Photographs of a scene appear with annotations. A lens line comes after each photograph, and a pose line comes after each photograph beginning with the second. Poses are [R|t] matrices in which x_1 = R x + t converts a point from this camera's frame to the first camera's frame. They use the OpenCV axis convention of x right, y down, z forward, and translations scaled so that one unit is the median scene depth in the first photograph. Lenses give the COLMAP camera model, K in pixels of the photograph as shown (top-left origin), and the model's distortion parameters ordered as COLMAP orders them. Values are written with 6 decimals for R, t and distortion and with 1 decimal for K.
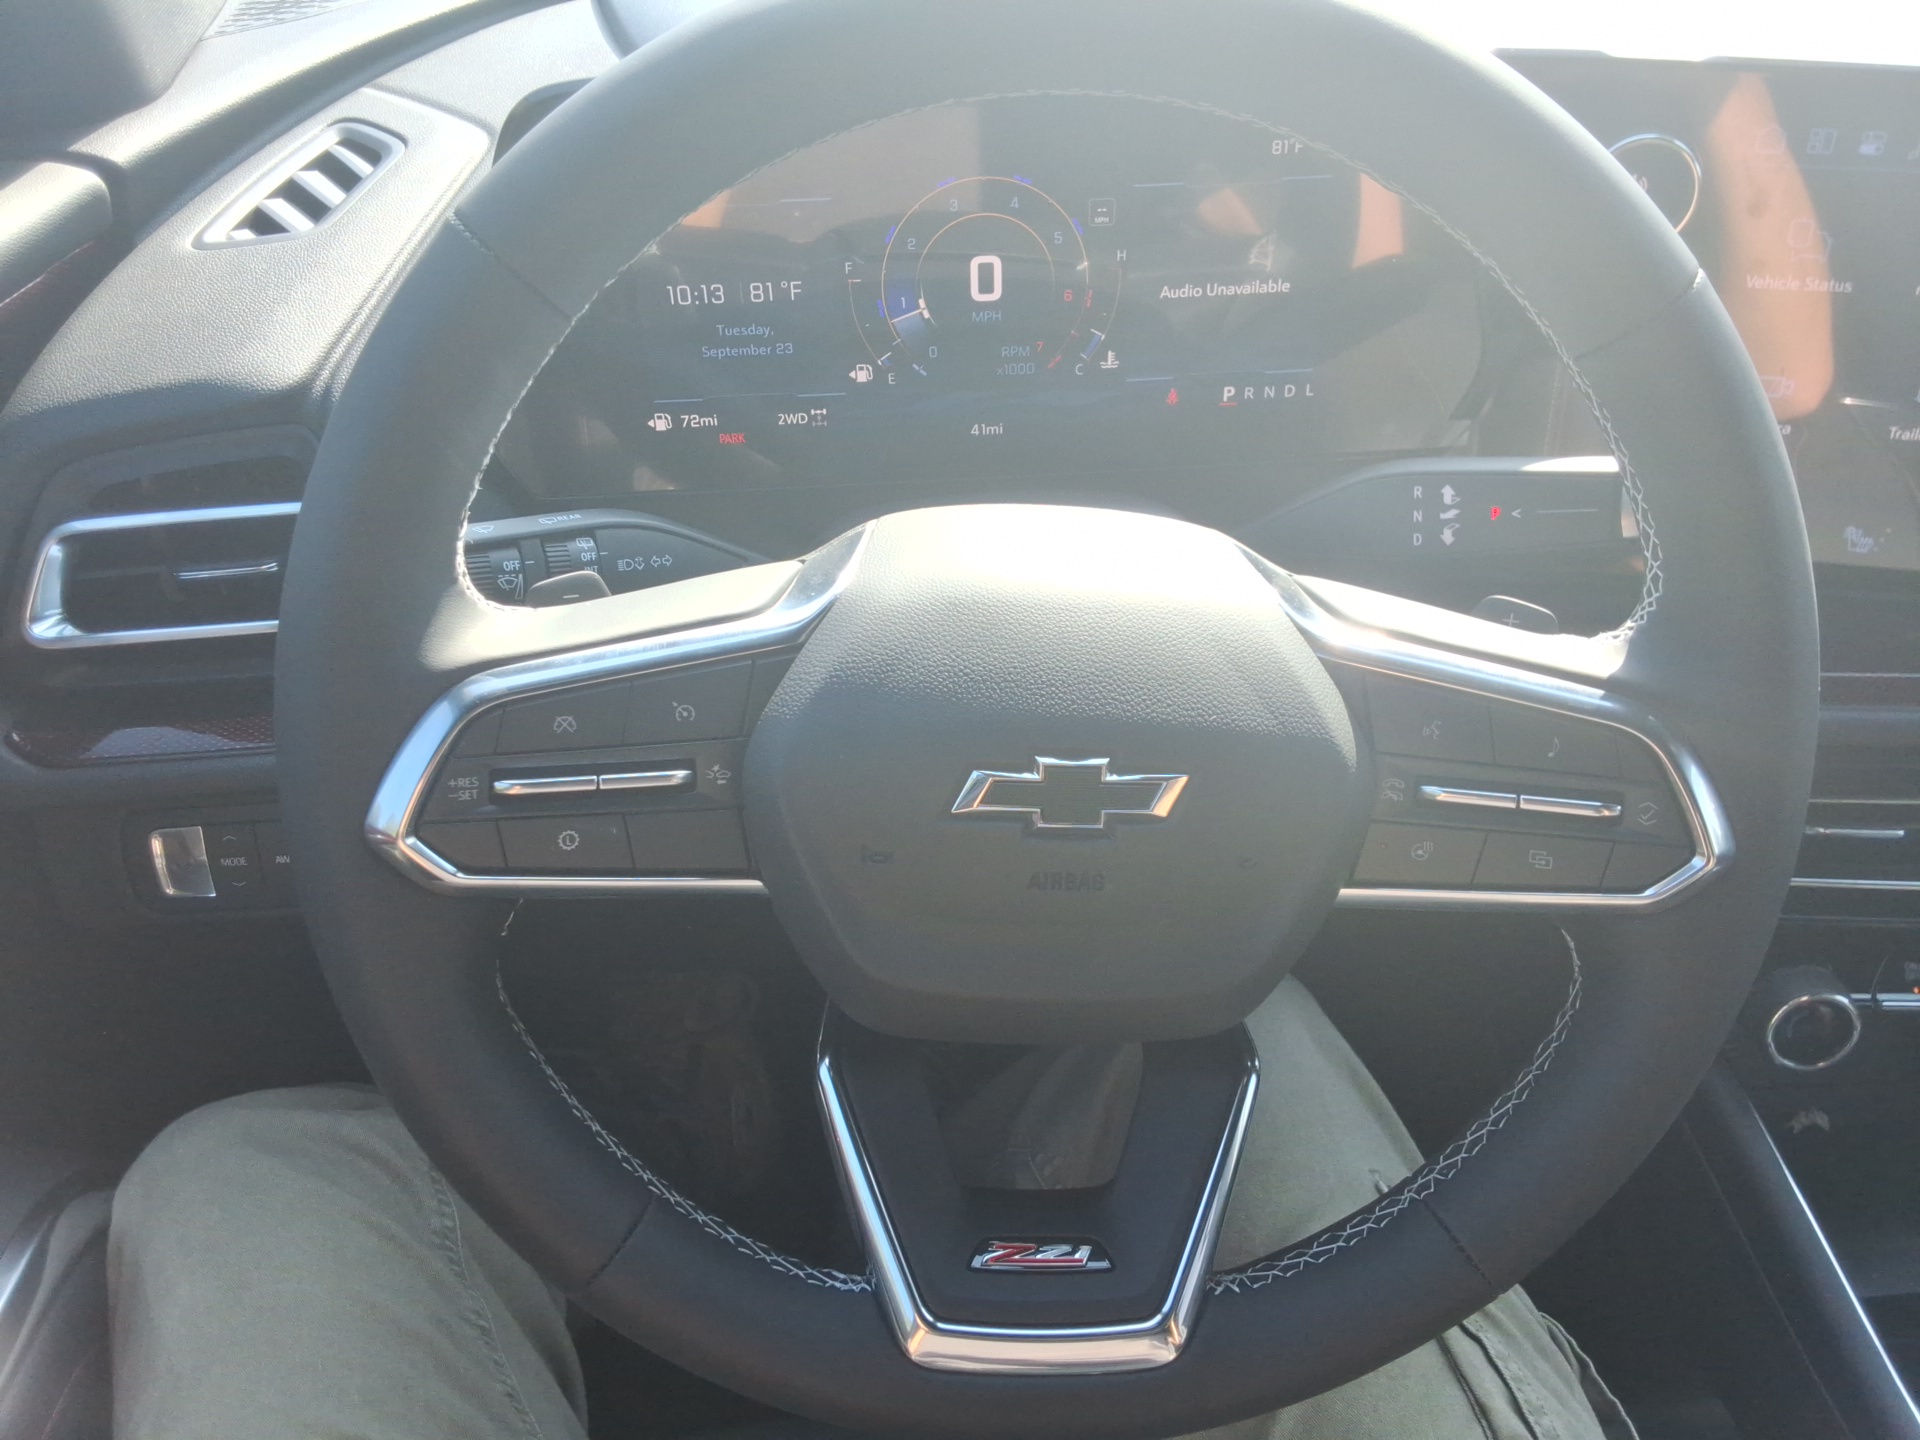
lens RADIAL K [[1546.5, 0, 948.2], [0, 1546.5, 722.8], [0, 0, 1]] dist [0.106026, -0.166707]
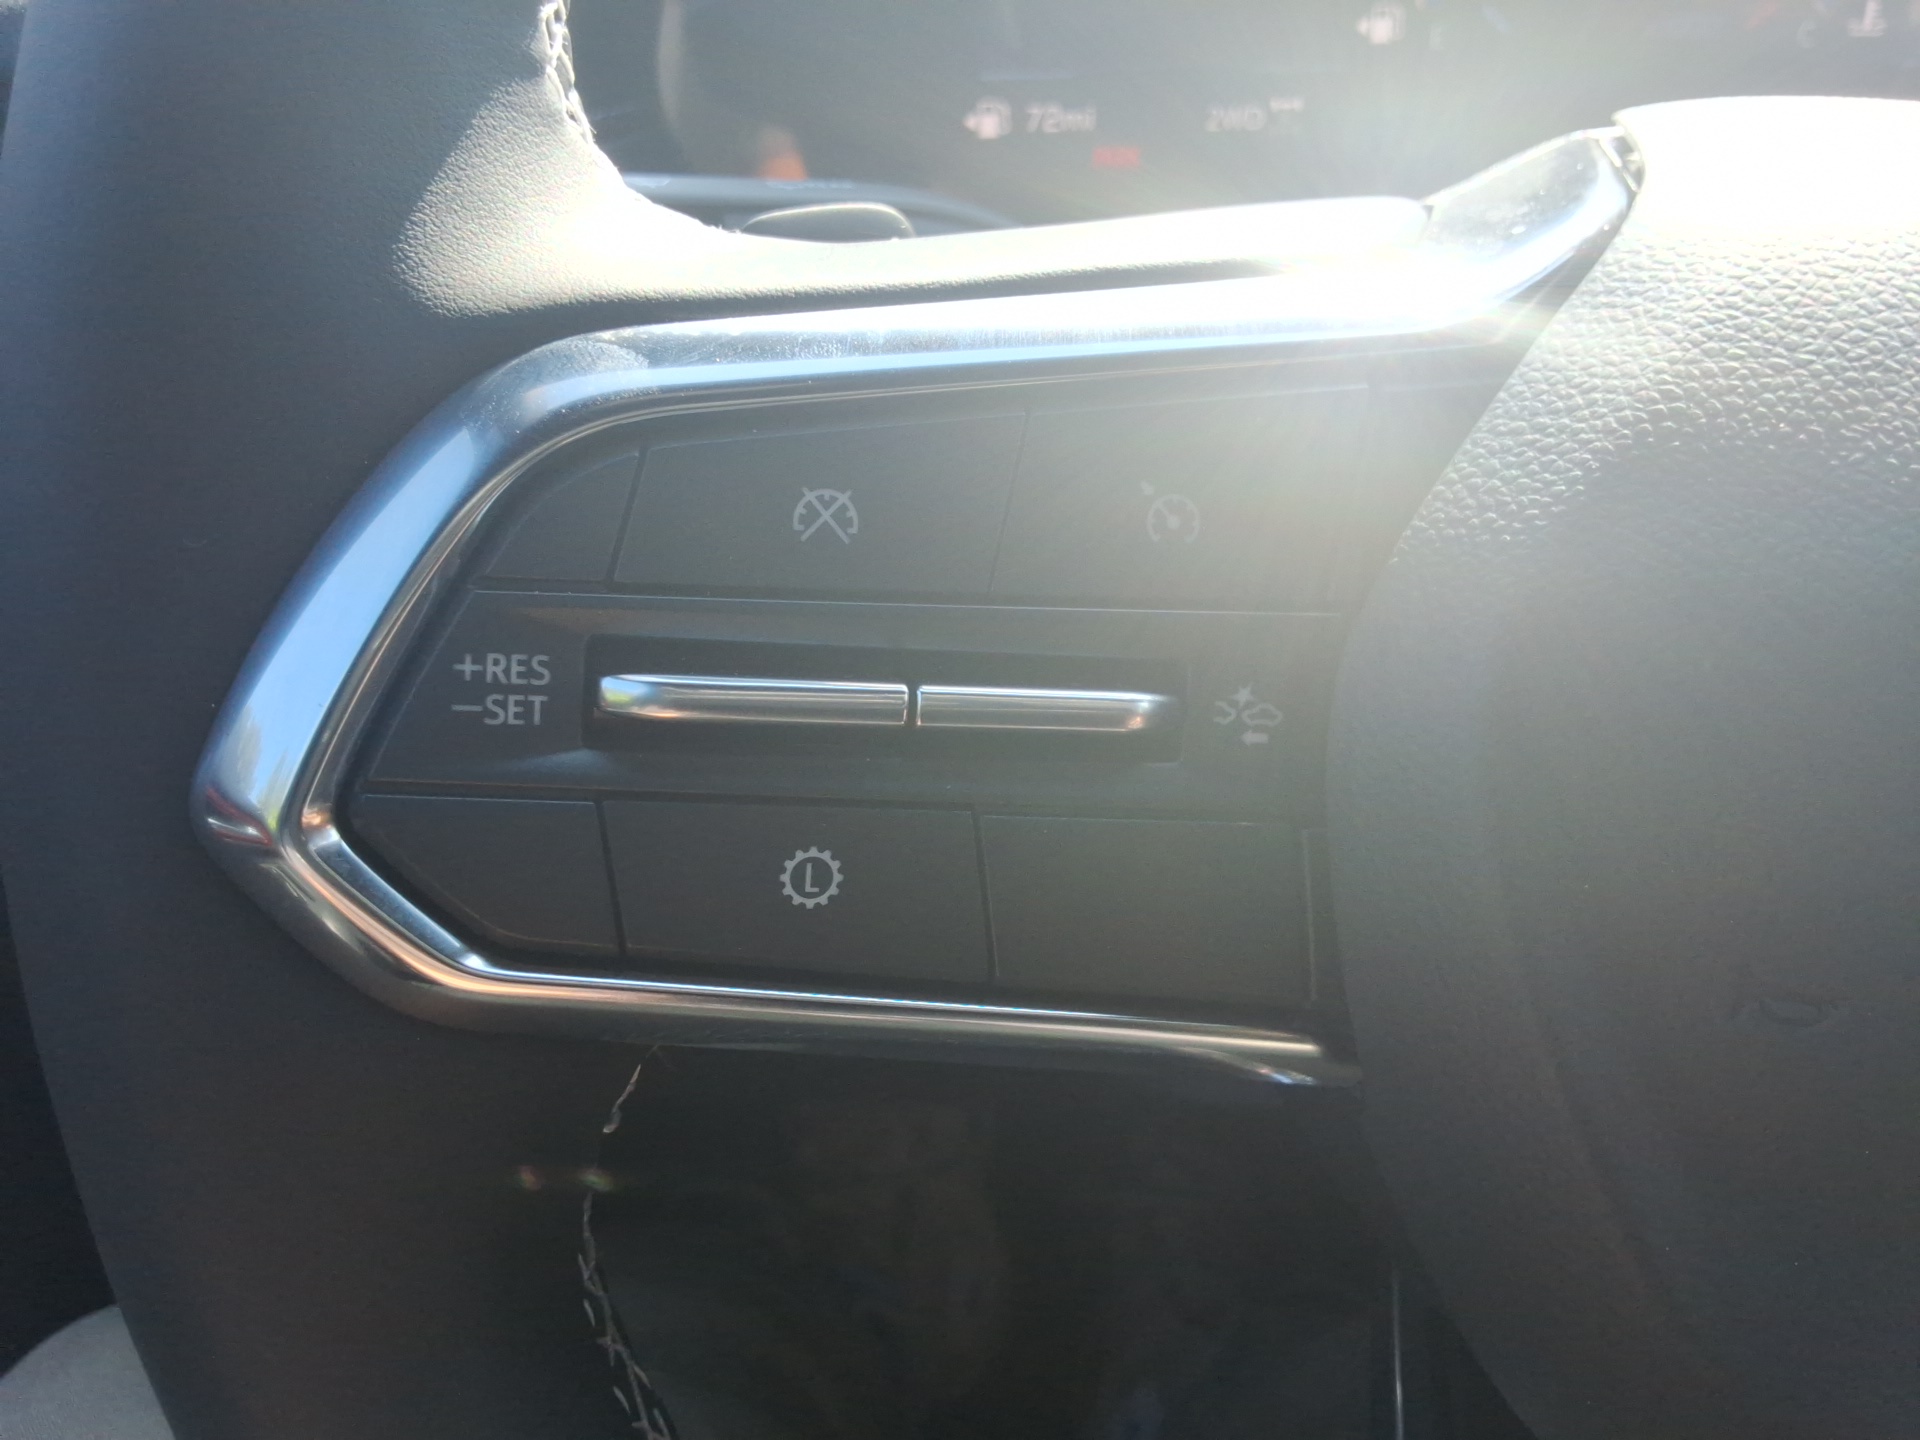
lens RADIAL K [[1546.5, 0, 975.3], [0, 1546.5, 719.2], [0, 0, 1]] dist [0.106026, -0.166707]
pose [[0.993710, 0.057652, -0.096000, -0.126973], [-0.062081, 0.997109, -0.043804, 0.038517], [0.093197, 0.049488, 0.994417, 0.477033]]
